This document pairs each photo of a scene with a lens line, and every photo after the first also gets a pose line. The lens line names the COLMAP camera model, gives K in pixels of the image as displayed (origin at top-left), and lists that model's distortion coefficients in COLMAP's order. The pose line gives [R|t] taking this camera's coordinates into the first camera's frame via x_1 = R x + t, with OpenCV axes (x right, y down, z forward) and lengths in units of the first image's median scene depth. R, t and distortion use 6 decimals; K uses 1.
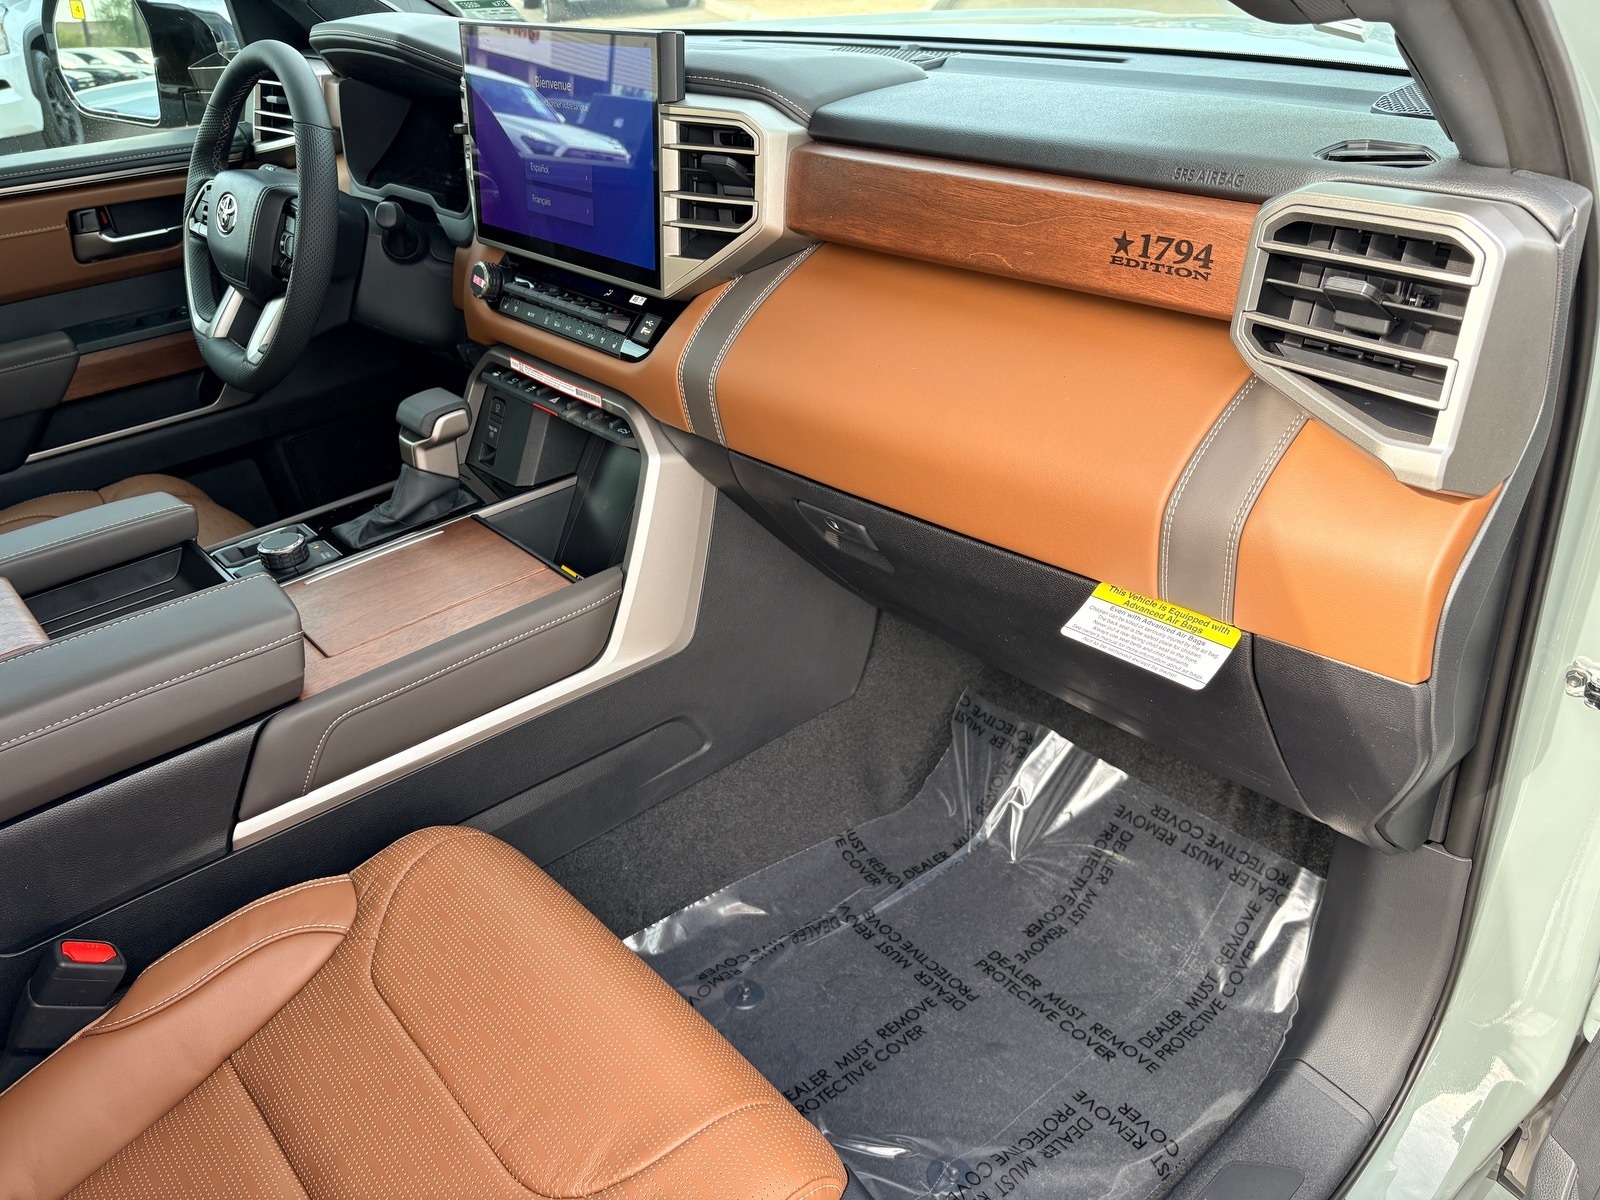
lens RADIAL K [[1219.3, 0, 792.9], [0, 1219.3, 591.8], [0, 0, 1]] dist [0.013798, -0.012049]
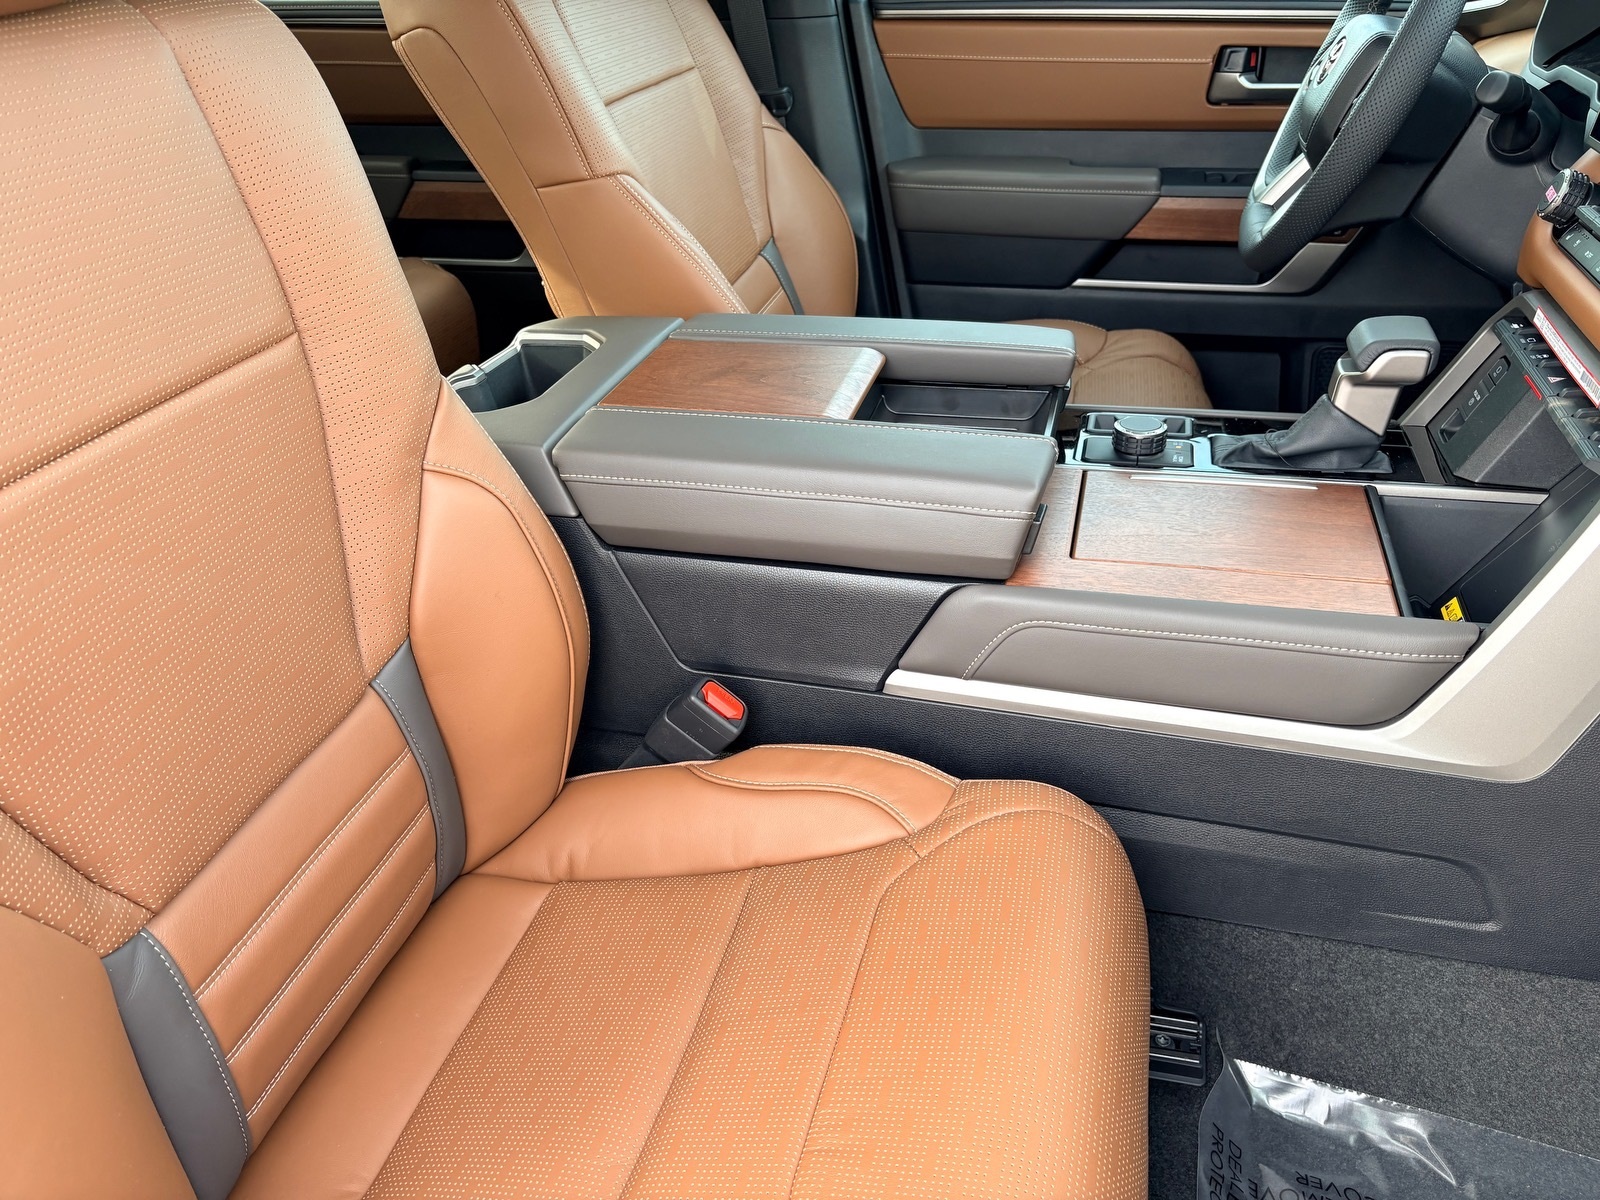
lens RADIAL K [[1219.3, 0, 803.7], [0, 1219.3, 601.2], [0, 0, 1]] dist [0.013798, -0.012049]
pose [[0.562132, 0.449911, -0.693965, 0.105404], [-0.399340, 0.882446, 0.248630, -0.048799], [0.724248, 0.137366, 0.675719, 0.239476]]
